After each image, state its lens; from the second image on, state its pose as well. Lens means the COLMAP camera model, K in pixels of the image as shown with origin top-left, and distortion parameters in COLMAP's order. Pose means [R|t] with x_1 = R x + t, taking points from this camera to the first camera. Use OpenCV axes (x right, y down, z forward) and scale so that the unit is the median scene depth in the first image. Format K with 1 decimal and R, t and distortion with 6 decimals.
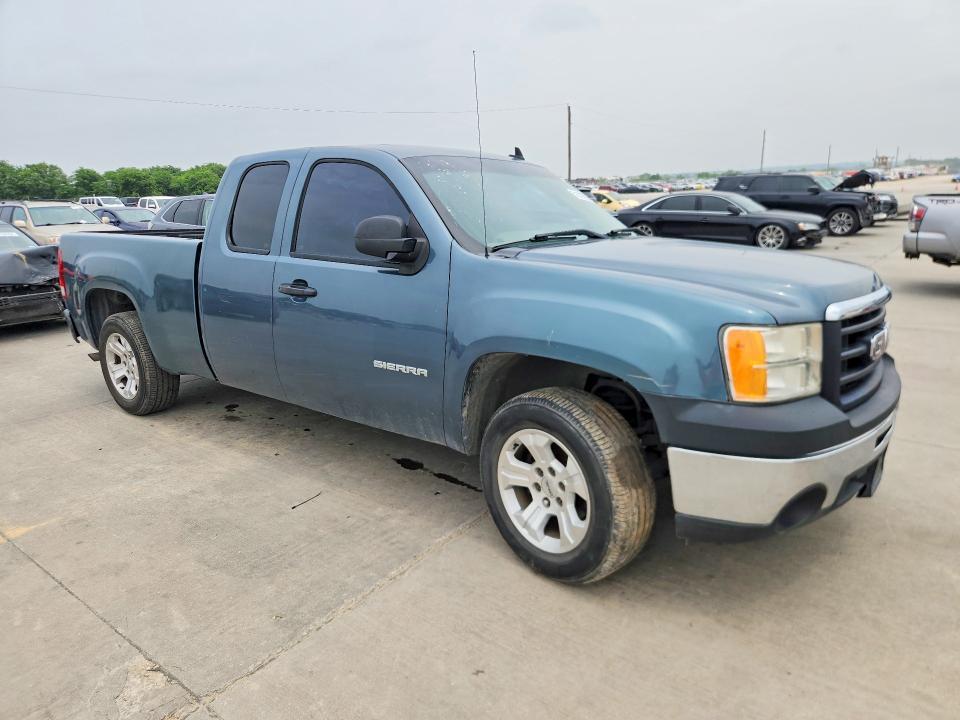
lens RADIAL K [[699.2, 0, 479.7], [0, 699.2, 360.0], [0, 0, 1]] dist [0.026387, -0.024751]
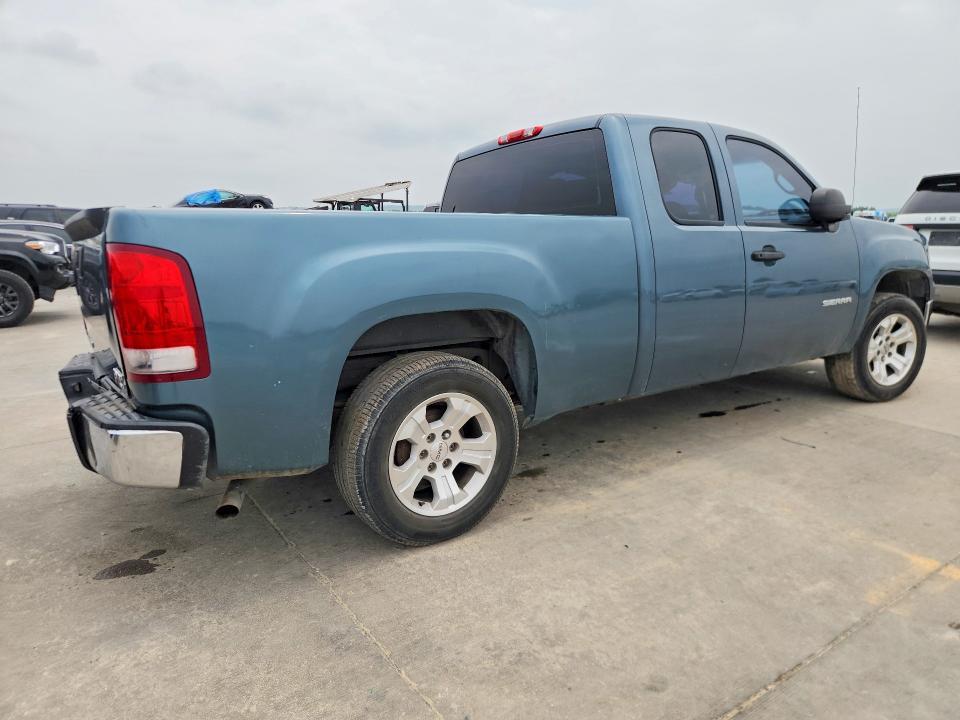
lens RADIAL K [[699.2, 0, 473.9], [0, 699.2, 362.9], [0, 0, 1]] dist [0.026387, -0.024751]
pose [[0.239606, -0.156050, 0.958247, -1.433549], [0.228349, 0.968368, 0.100601, -0.152597], [-0.943634, 0.194710, 0.267661, 1.178565]]
